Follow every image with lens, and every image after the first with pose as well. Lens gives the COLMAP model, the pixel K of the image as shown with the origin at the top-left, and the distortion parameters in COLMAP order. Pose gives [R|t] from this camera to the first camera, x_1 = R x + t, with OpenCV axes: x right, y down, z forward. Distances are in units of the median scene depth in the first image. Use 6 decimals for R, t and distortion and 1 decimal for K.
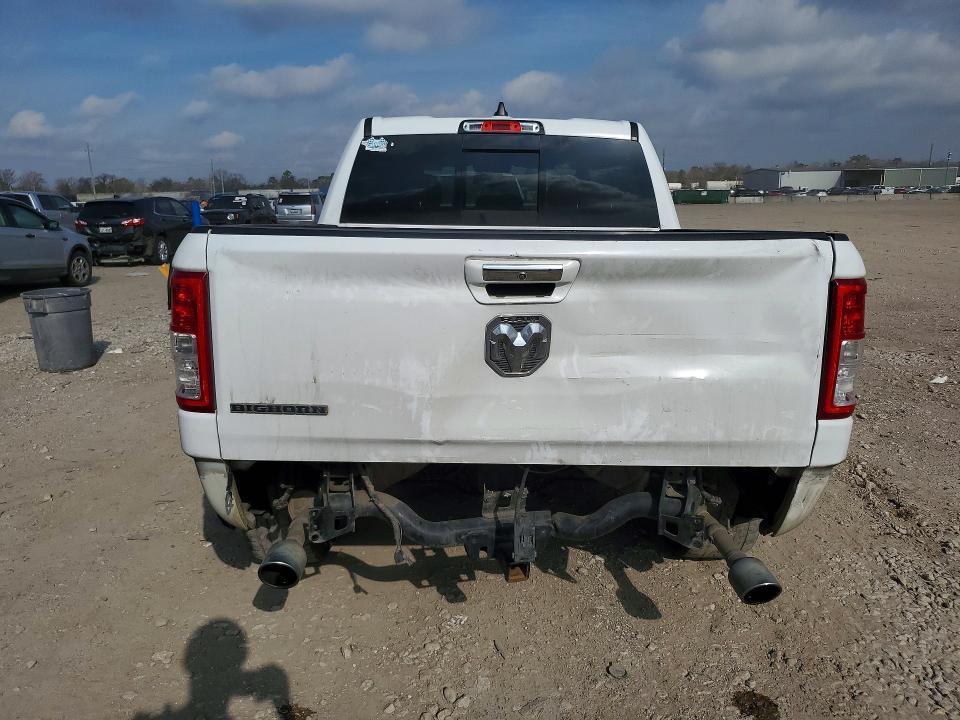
lens RADIAL K [[788.5, 0, 480.0], [0, 788.5, 360.0], [0, 0, 1]] dist [0.005070, 0.004922]
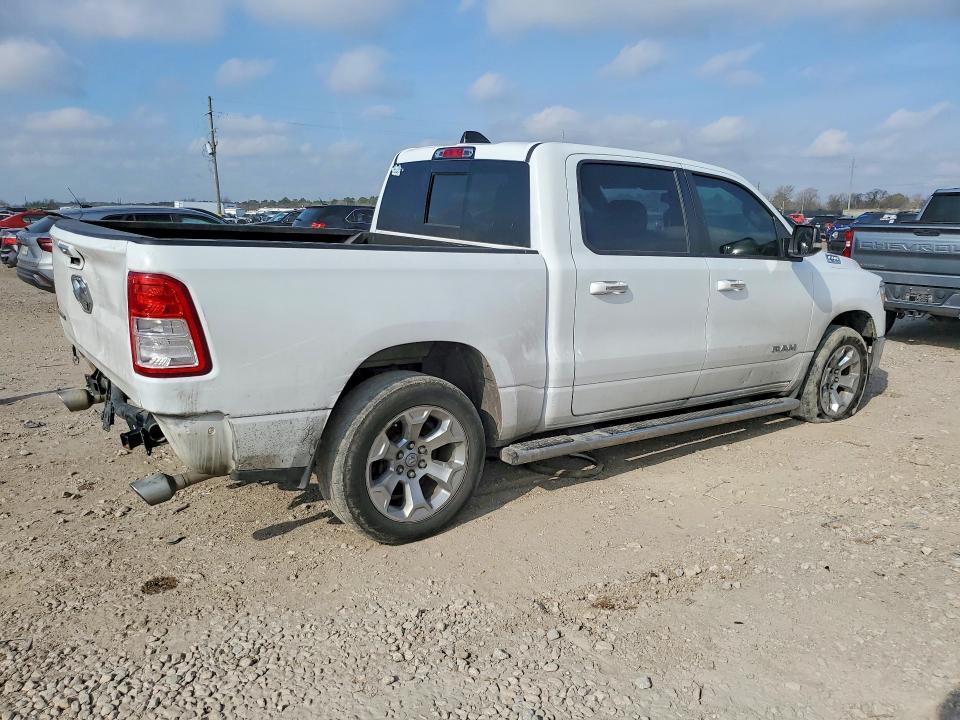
lens RADIAL K [[810.9, 0, 480.0], [0, 810.9, 360.0], [0, 0, 1]] dist [0.008302, 0.008084]
pose [[0.578818, 0.164322, -0.798729, 1.059771], [-0.183841, 0.980566, 0.068507, -0.083862], [0.794463, 0.107186, 0.597779, 0.345178]]
